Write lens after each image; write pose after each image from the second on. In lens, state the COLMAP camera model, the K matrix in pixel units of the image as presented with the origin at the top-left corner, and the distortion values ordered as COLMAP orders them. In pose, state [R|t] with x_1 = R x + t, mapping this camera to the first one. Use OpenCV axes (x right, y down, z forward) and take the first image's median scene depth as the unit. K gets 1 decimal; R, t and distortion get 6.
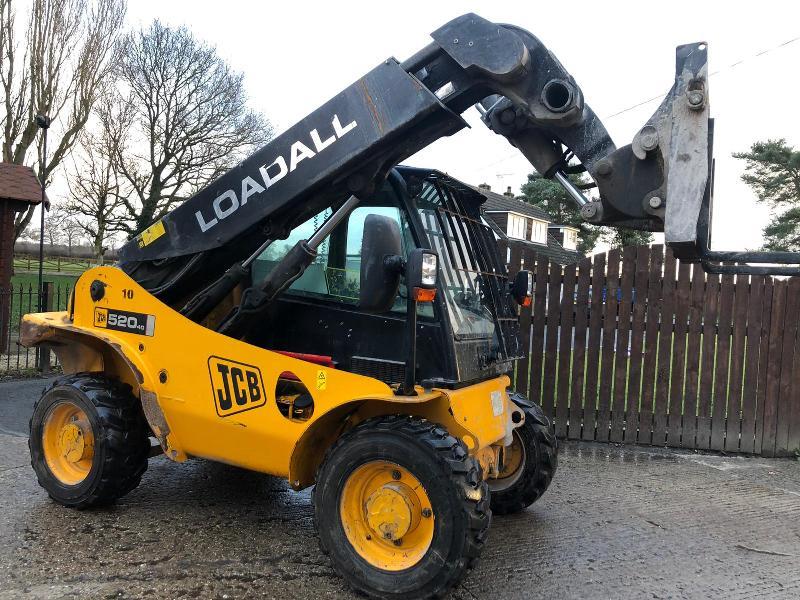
lens RADIAL K [[659.0, 0, 403.0], [0, 659.0, 298.3], [0, 0, 1]] dist [0.030404, -0.037575]
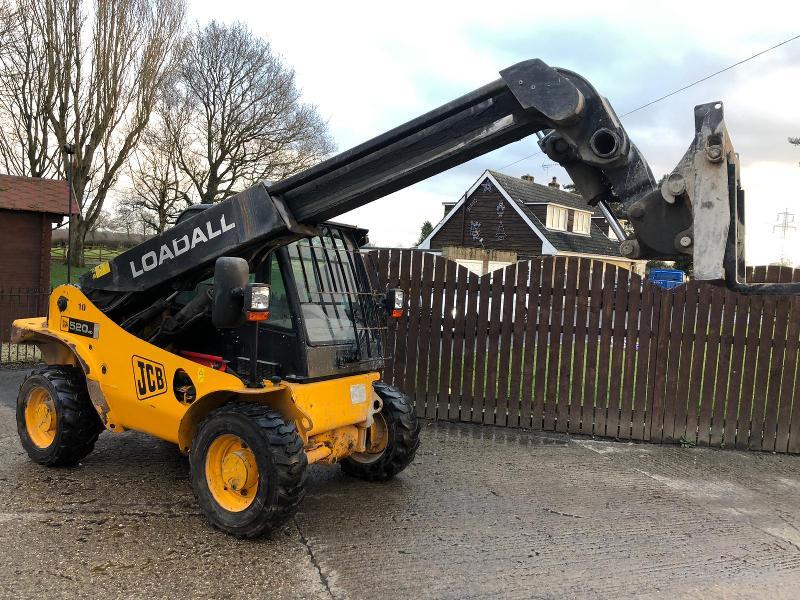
lens RADIAL K [[659.0, 0, 410.2], [0, 659.0, 302.0], [0, 0, 1]] dist [0.030404, -0.037575]
pose [[0.995828, 0.004980, -0.091119, 0.359474], [-0.002596, 0.999652, 0.026263, -0.052836], [0.091218, -0.025917, 0.995494, -0.264438]]
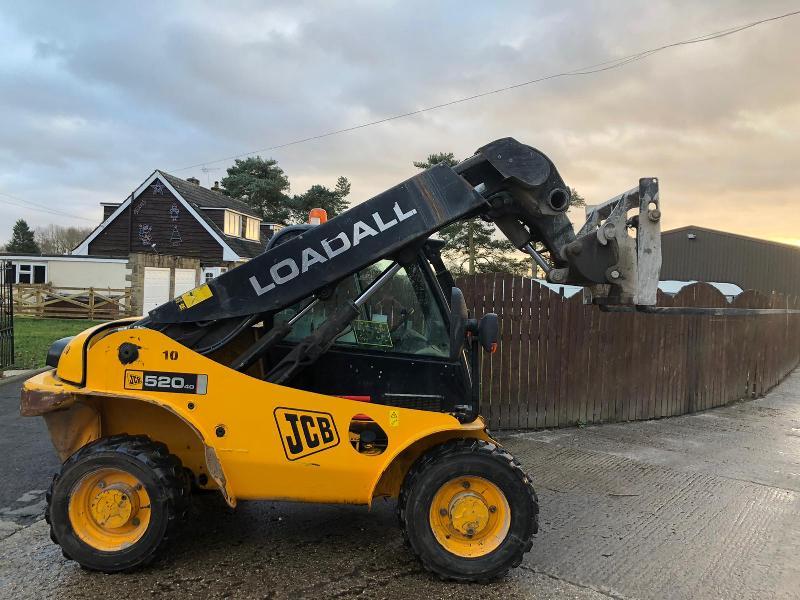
lens RADIAL K [[659.0, 0, 403.7], [0, 659.0, 298.5], [0, 0, 1]] dist [0.030404, -0.037575]
pose [[0.886088, -0.037109, 0.462029, -0.557263], [0.028986, 0.999275, 0.024668, -0.107888], [-0.462610, -0.008466, 0.886522, -0.078981]]
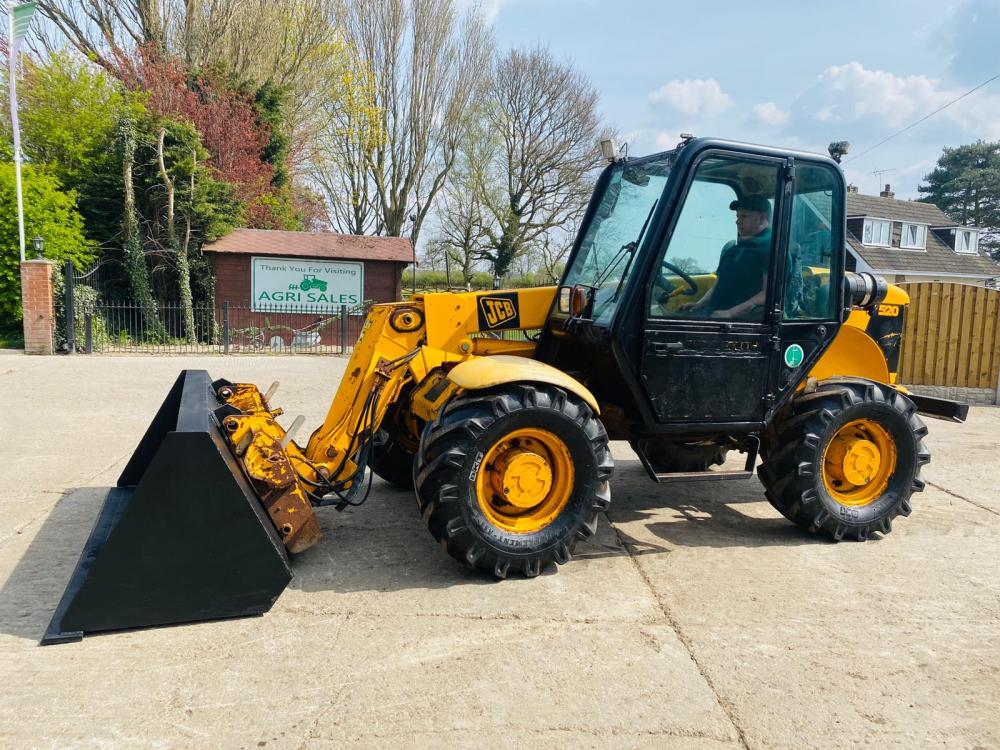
lens RADIAL K [[823.8, 0, 493.4], [0, 823.8, 391.8], [0, 0, 1]] dist [0.030404, -0.037575]
pose [[0.915022, 0.016657, -0.403060, 1.328250], [0.017335, 0.996601, 0.080540, 0.074465], [0.403031, -0.080683, 0.911623, -2.414402]]
